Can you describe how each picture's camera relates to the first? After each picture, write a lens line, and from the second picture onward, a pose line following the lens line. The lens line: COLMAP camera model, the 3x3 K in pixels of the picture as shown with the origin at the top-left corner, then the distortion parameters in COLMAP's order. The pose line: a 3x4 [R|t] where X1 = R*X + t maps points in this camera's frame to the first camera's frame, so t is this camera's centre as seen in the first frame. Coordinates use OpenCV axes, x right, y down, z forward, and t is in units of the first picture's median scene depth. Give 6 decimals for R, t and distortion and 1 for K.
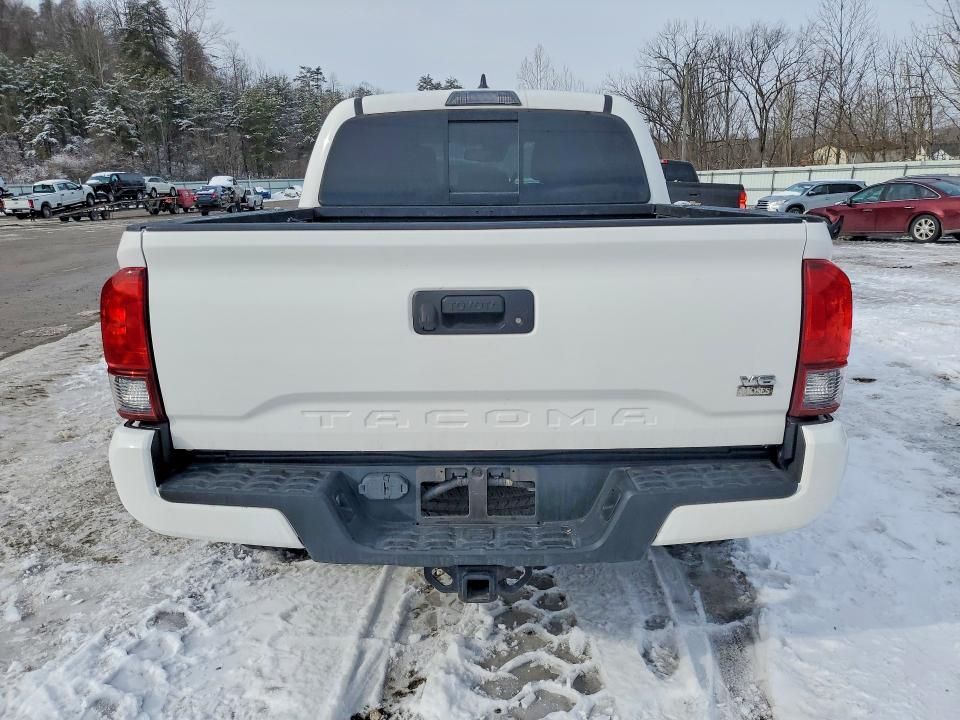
lens RADIAL K [[749.8, 0, 483.2], [0, 749.8, 360.4], [0, 0, 1]] dist [0.022149, -0.009197]
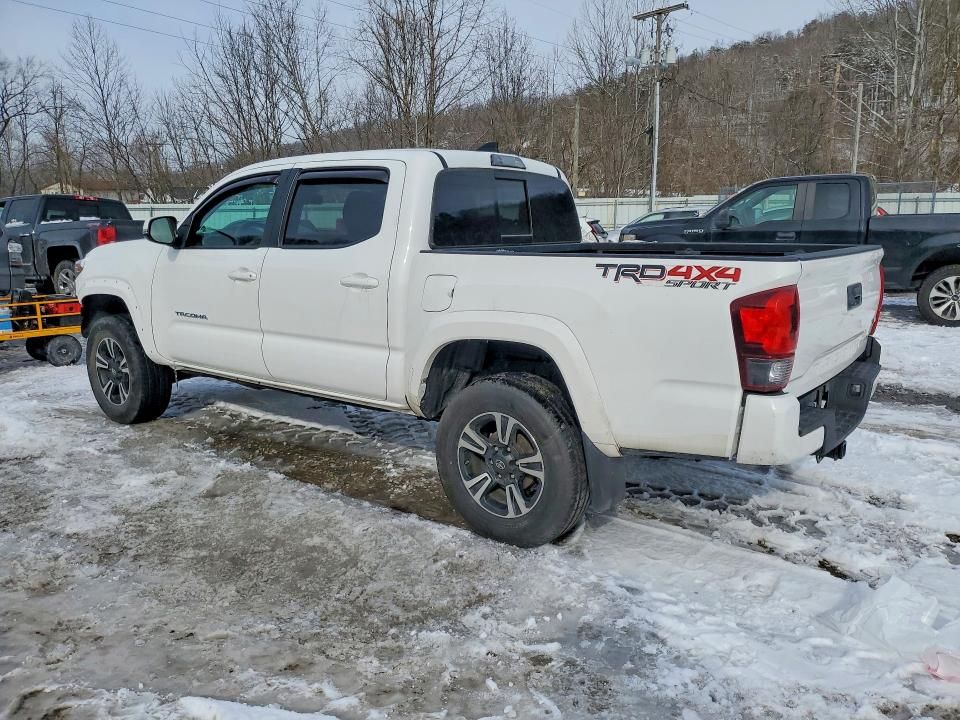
lens RADIAL K [[749.8, 0, 479.4], [0, 749.8, 360.7], [0, 0, 1]] dist [0.022149, -0.009197]
pose [[0.592421, -0.135499, 0.794152, -1.121042], [0.173298, 0.984111, 0.038634, -0.078938], [-0.786768, 0.114738, 0.606490, 0.319746]]
